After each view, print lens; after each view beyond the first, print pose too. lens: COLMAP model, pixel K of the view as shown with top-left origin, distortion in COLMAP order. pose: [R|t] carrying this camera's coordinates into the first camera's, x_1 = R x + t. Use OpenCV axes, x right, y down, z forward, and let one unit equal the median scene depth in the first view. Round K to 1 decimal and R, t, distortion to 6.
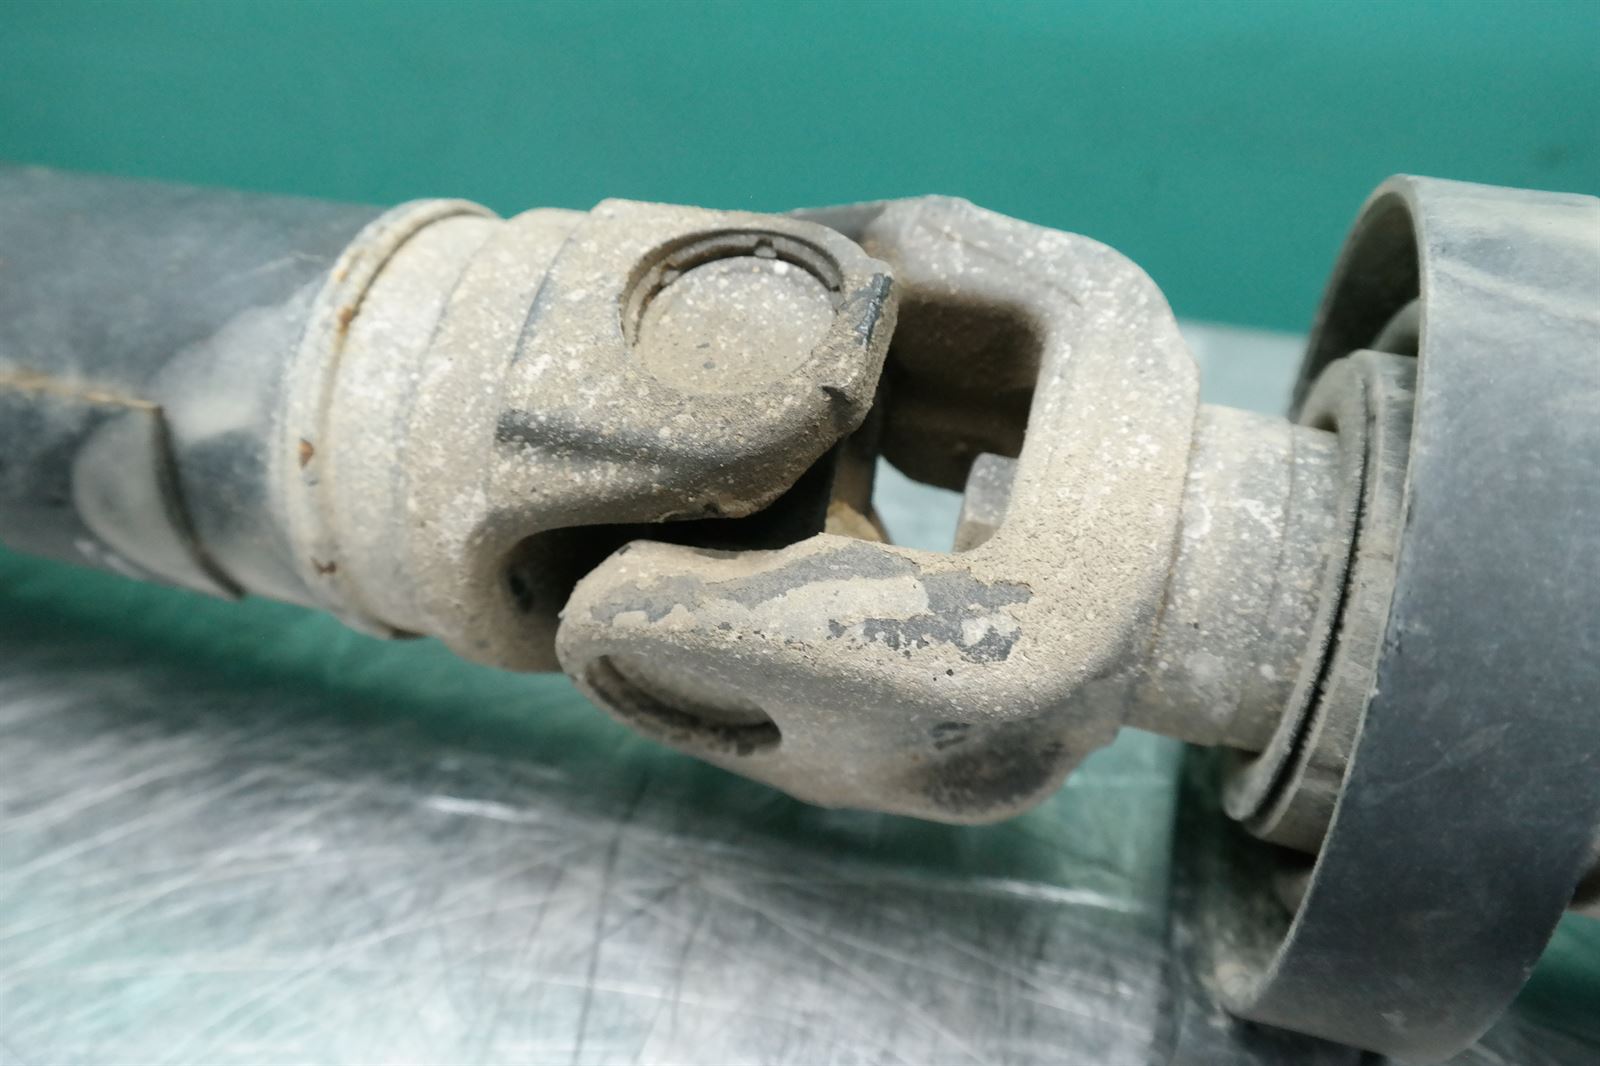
lens RADIAL K [[1250.4, 0, 800.0], [0, 1250.4, 533.0], [0, 0, 1]] dist [0.003426, 0.000622]
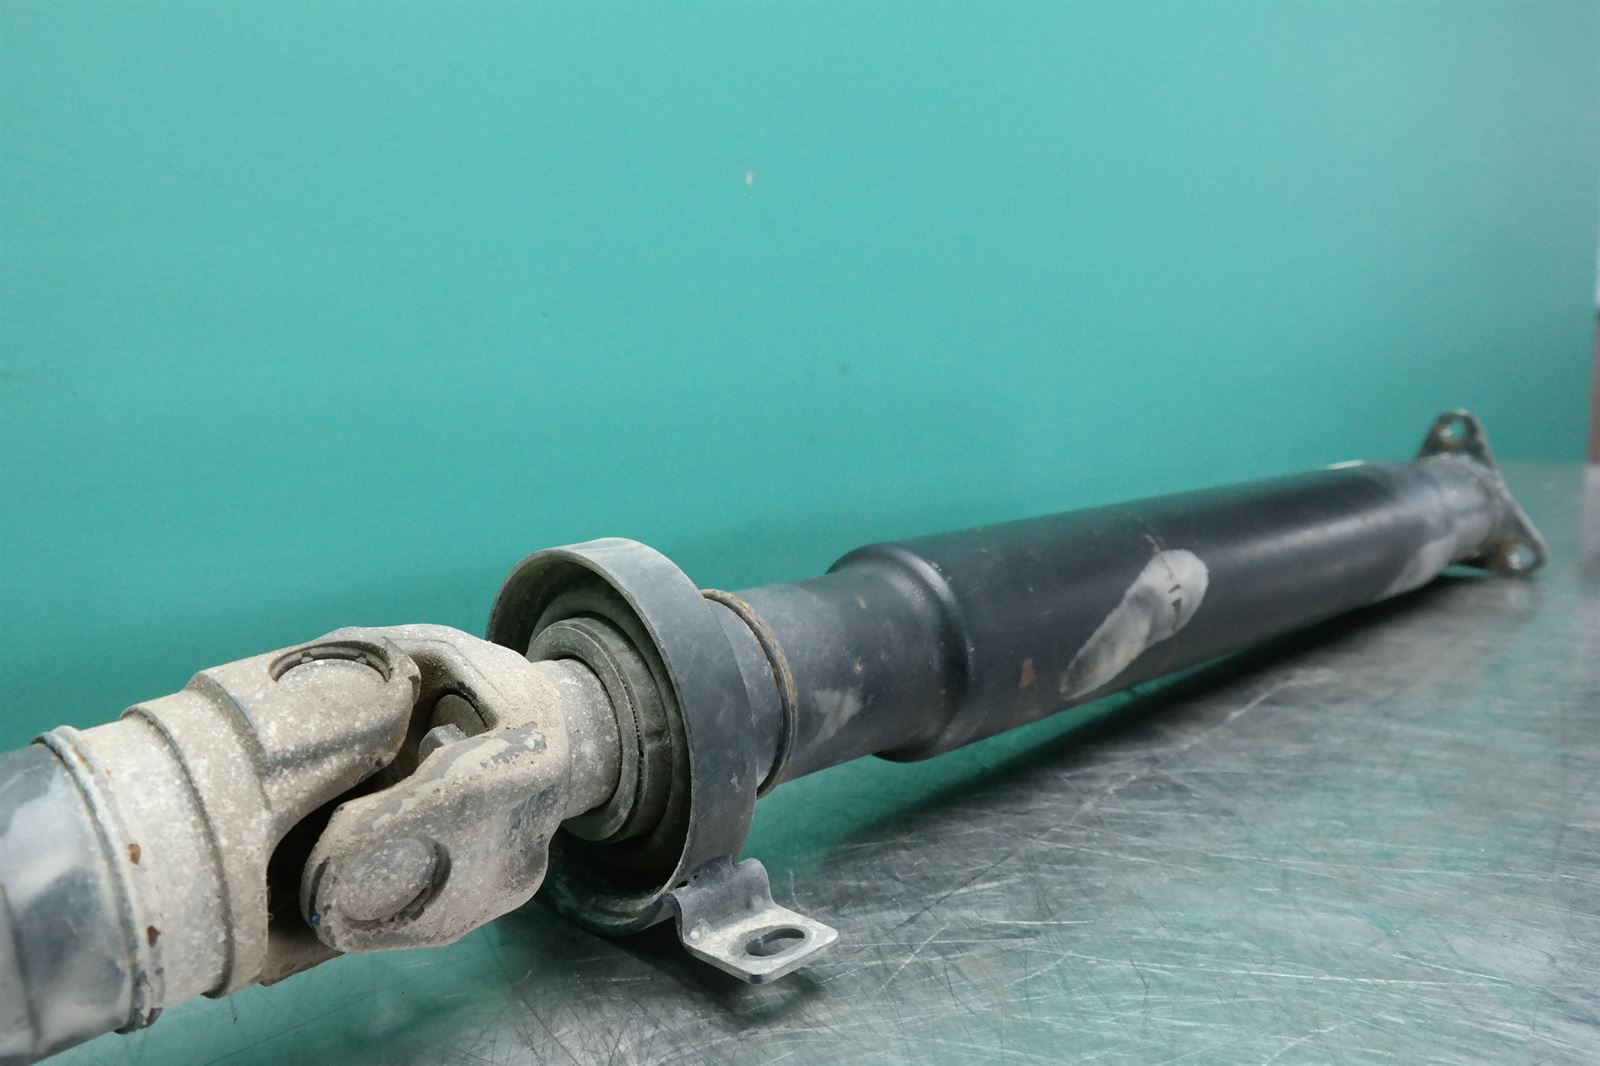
lens RADIAL K [[1250.4, 0, 800.0], [0, 1250.4, 533.0], [0, 0, 1]] dist [0.003426, 0.000622]
pose [[0.512342, -0.231850, 0.826892, -1.233335], [0.584727, 0.799378, -0.138162, 0.335783], [-0.628967, 0.554292, 0.545124, -0.628483]]
